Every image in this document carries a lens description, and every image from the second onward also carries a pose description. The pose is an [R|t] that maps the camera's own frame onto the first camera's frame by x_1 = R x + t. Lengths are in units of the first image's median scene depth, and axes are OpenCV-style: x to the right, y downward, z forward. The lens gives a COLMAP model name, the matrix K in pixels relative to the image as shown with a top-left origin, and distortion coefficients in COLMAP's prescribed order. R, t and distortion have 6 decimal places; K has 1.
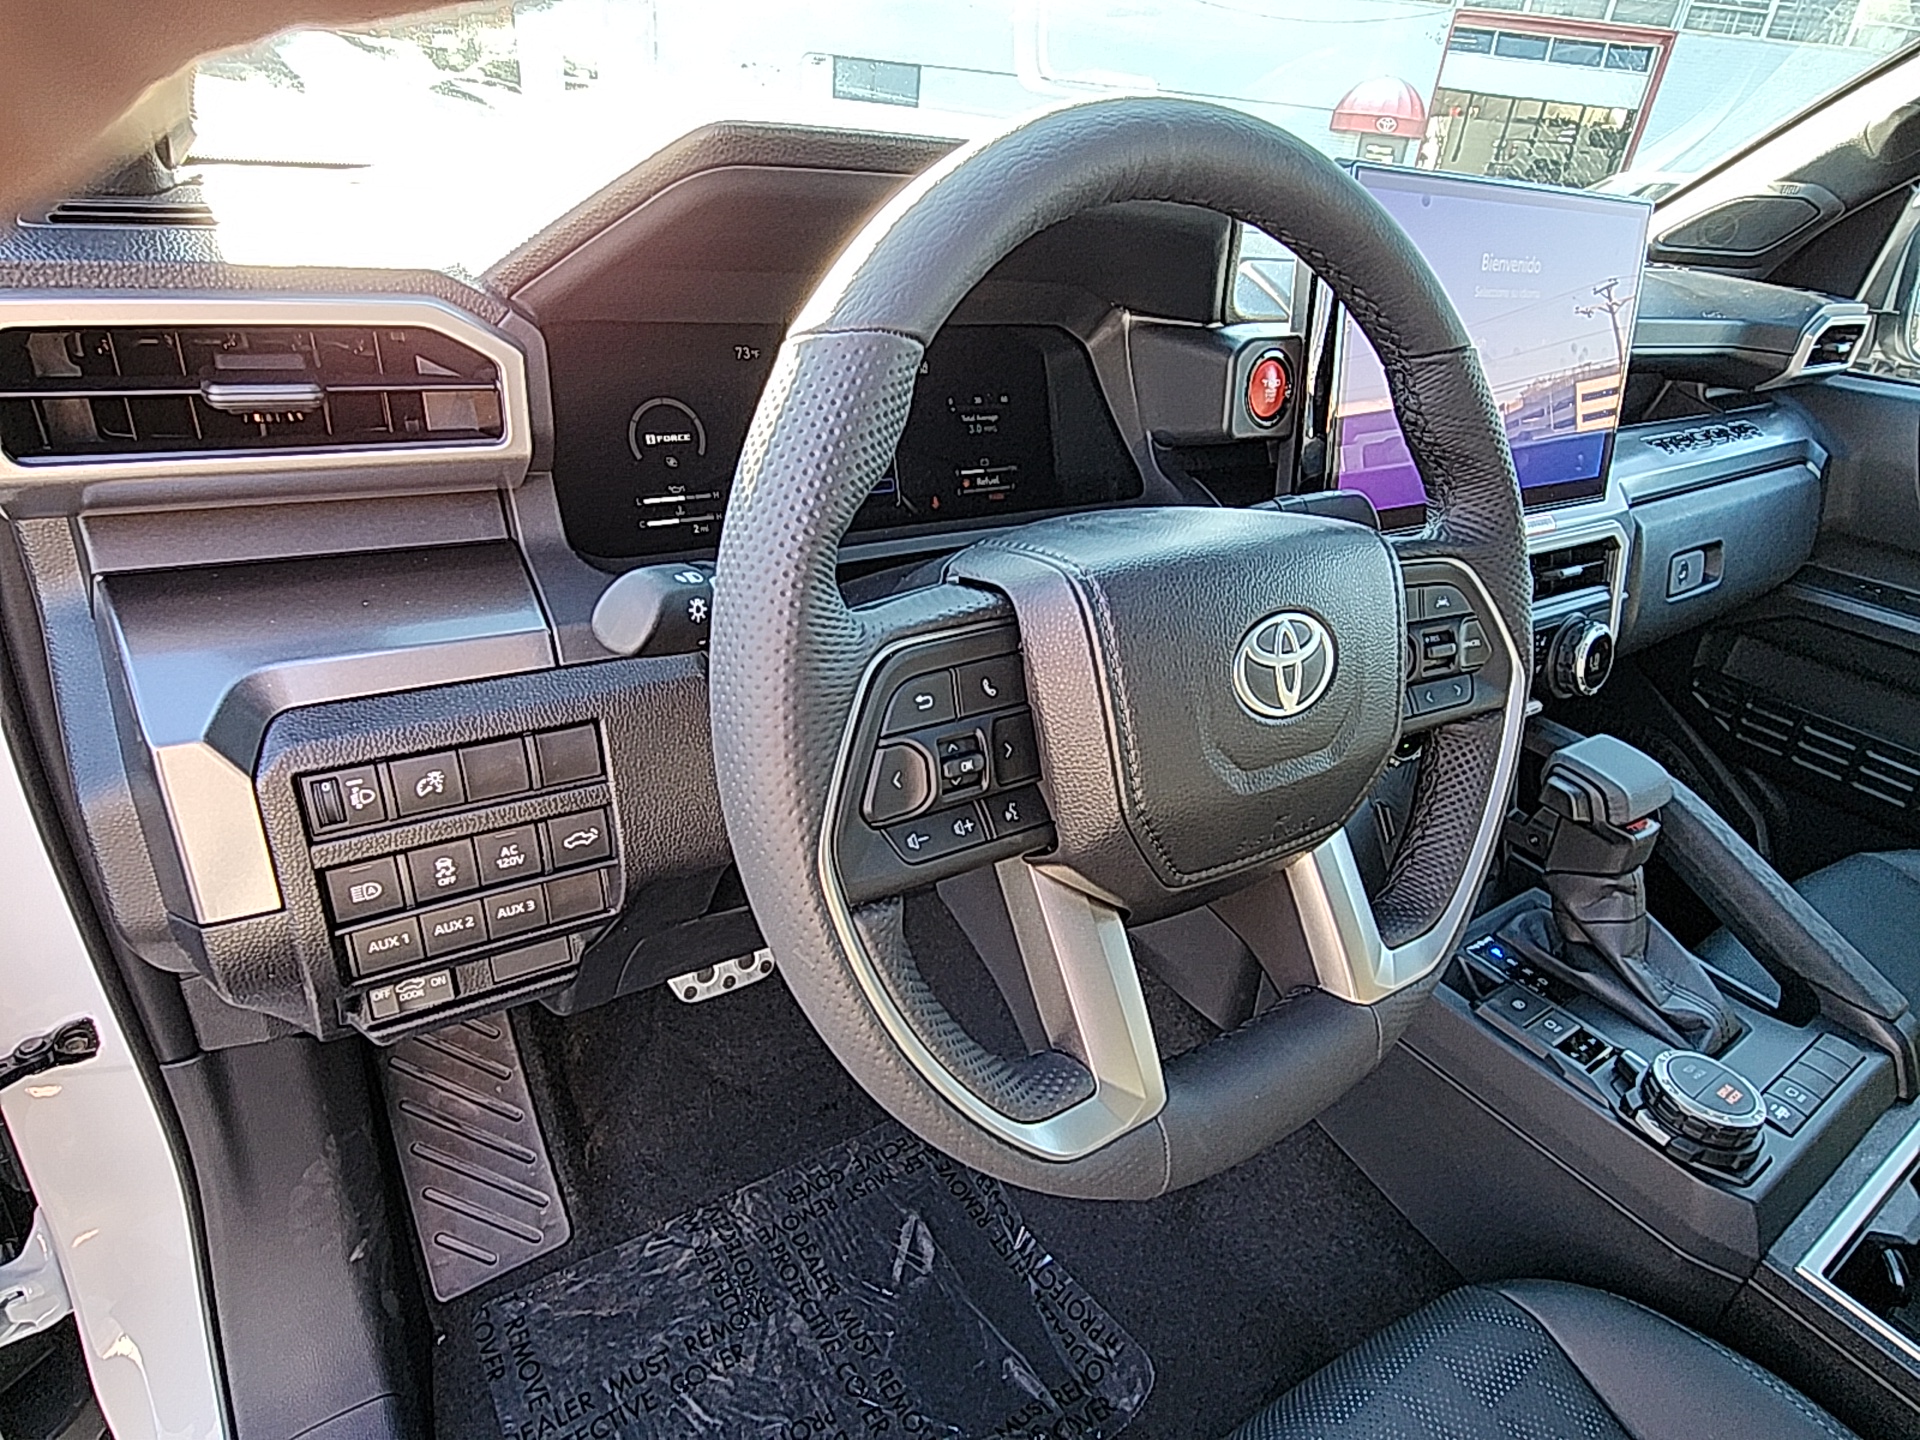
lens RADIAL K [[1046.1, 0, 960.0], [0, 1046.1, 720.0], [0, 0, 1]] dist [-0.006628, 0.000090]
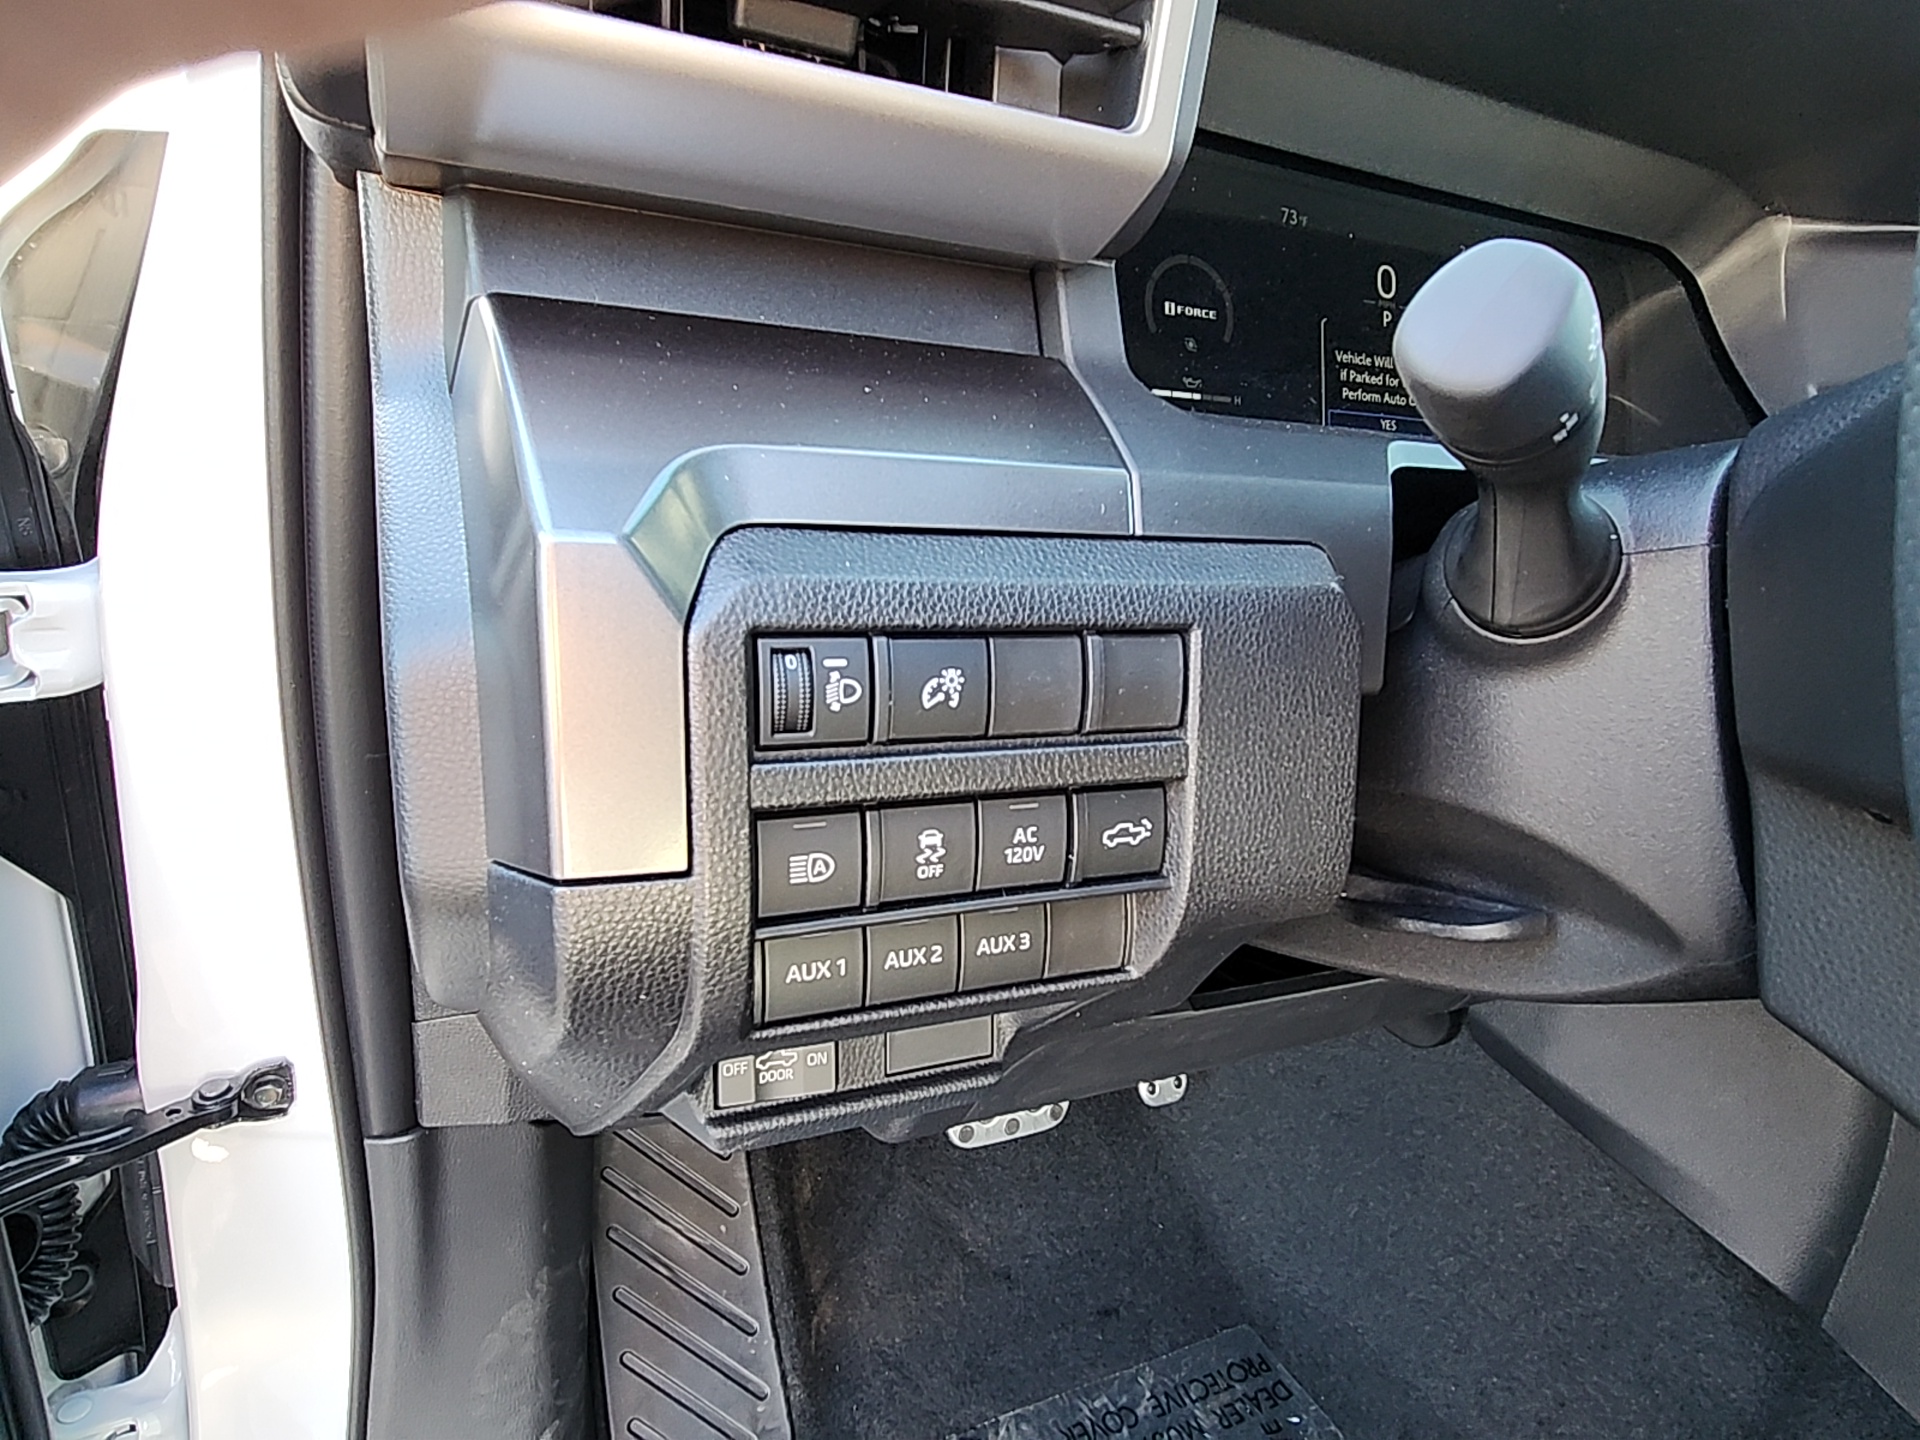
lens RADIAL K [[1040.4, 0, 960.0], [0, 1040.4, 720.0], [0, 0, 1]] dist [-0.000923, 0.000474]
pose [[0.986234, 0.077854, -0.145879, -0.268519], [-0.098676, 0.985019, -0.141424, 0.102200], [0.132683, 0.153872, 0.979142, 0.289482]]
